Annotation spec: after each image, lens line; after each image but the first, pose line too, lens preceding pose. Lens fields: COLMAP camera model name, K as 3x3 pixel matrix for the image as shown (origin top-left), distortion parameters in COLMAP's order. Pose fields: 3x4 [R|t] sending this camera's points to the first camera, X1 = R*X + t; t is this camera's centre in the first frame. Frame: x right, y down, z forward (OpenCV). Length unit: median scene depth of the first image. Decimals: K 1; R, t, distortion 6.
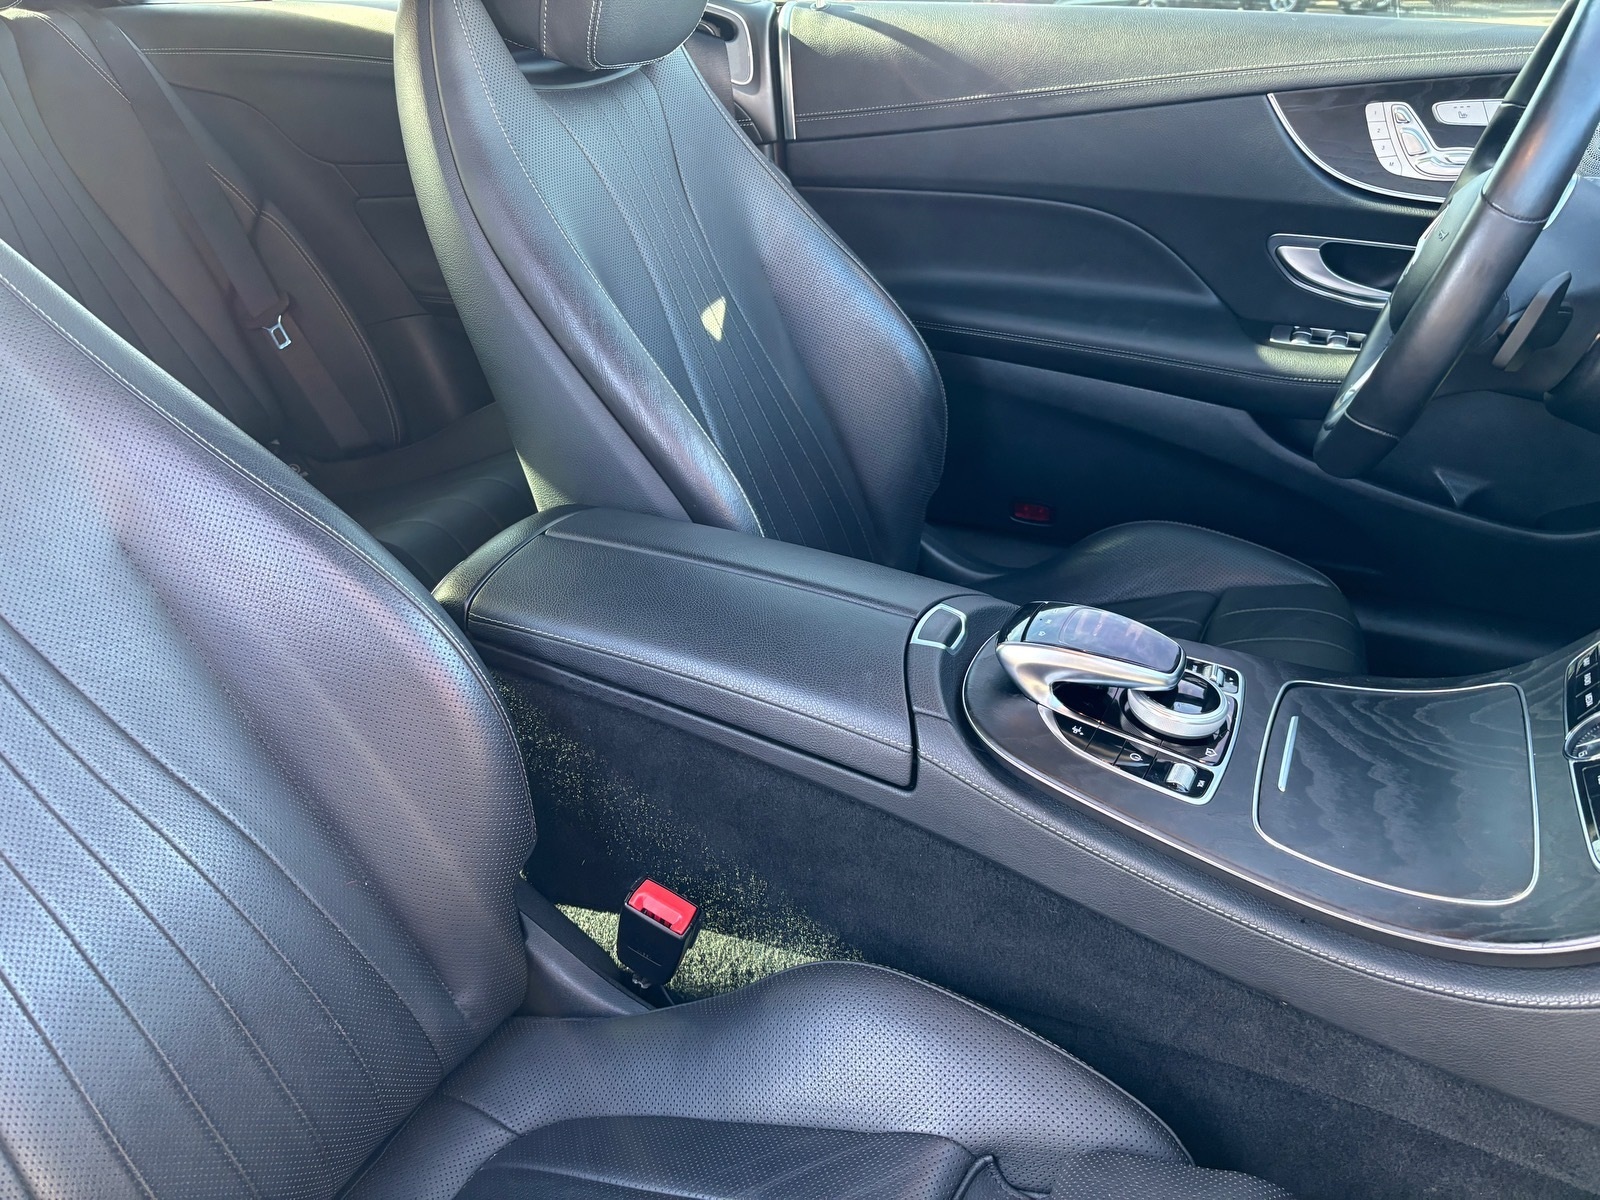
lens RADIAL K [[1231.7, 0, 800.0], [0, 1231.7, 600.0], [0, 0, 1]] dist [0.053613, -0.057698]
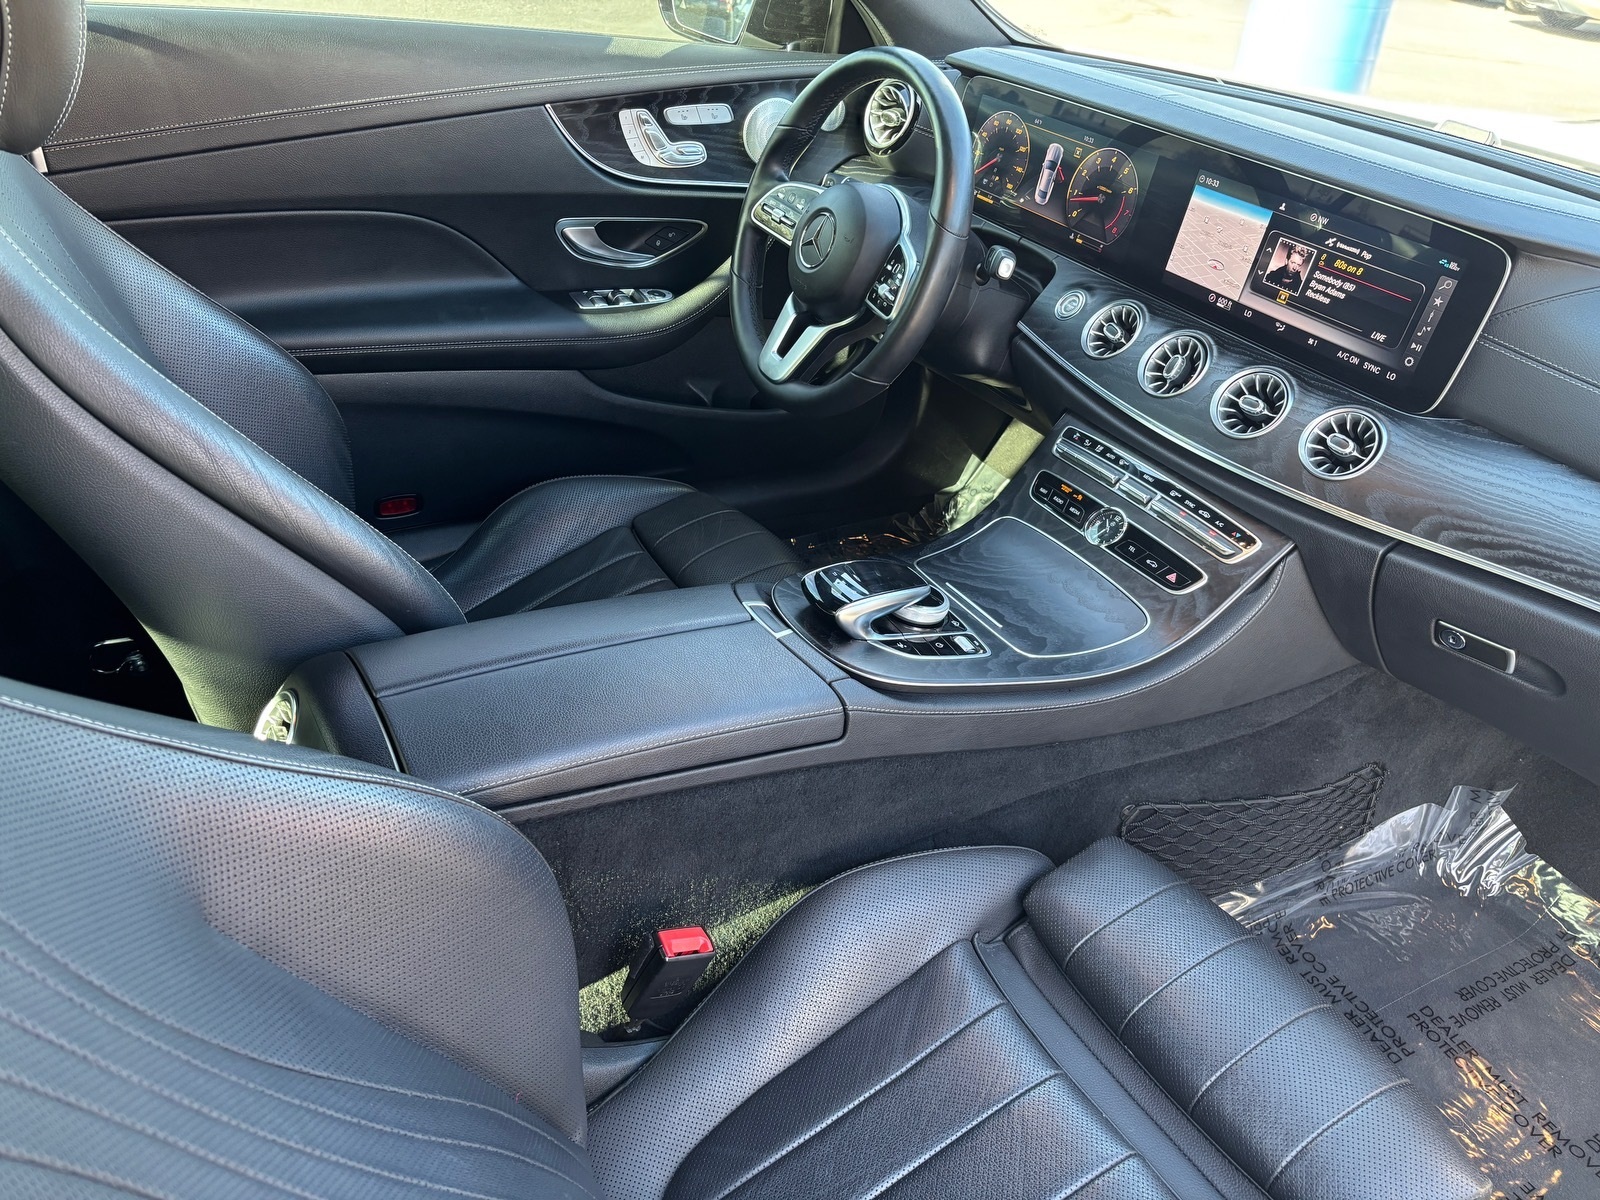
lens RADIAL K [[1224.6, 0, 800.0], [0, 1224.6, 600.0], [0, 0, 1]] dist [0.028909, 0.003840]
pose [[0.556912, -0.370487, 0.743363, -0.736634], [0.287181, 0.925693, 0.246210, -0.274201], [-0.779343, 0.076362, 0.621926, 0.191586]]
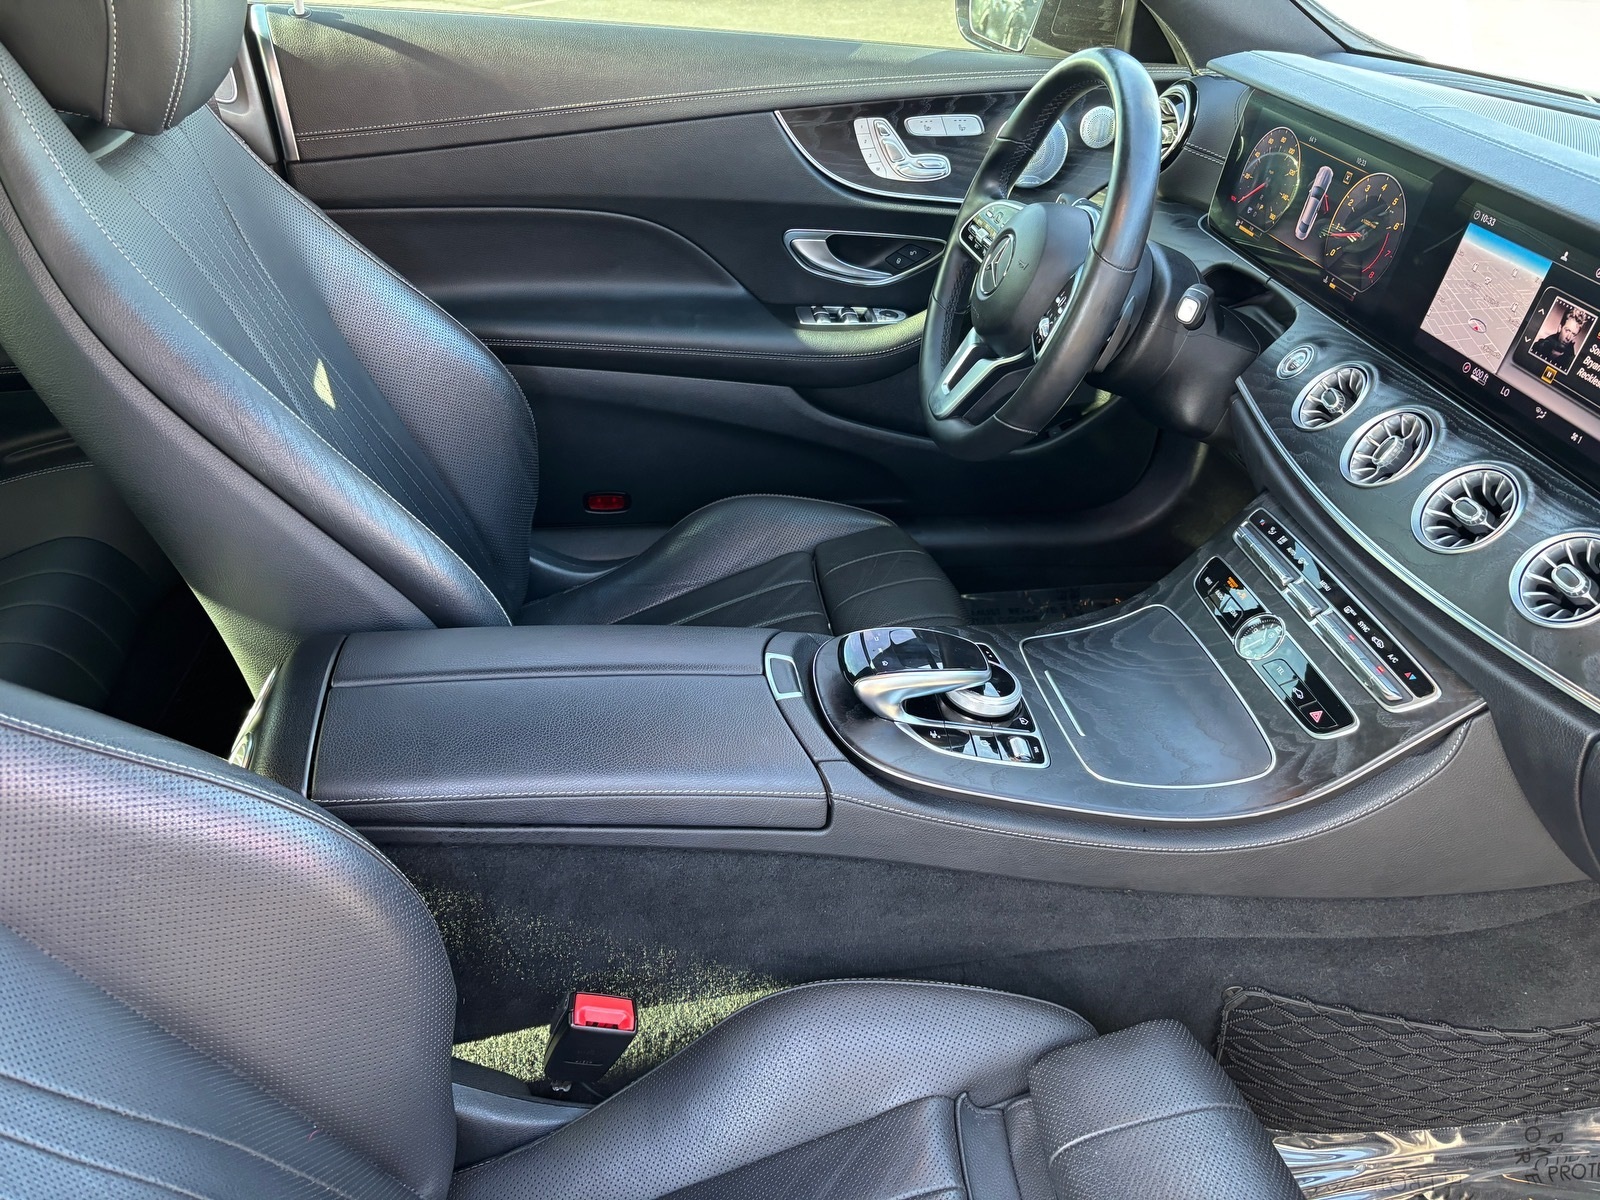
lens RADIAL K [[1221.7, 0, 800.0], [0, 1221.7, 600.0], [0, 0, 1]] dist [0.024309, -0.008744]
pose [[0.827063, -0.246223, 0.505313, -0.388487], [0.200933, 0.969064, 0.143320, -0.188084], [-0.524969, -0.017001, 0.850951, 0.054820]]
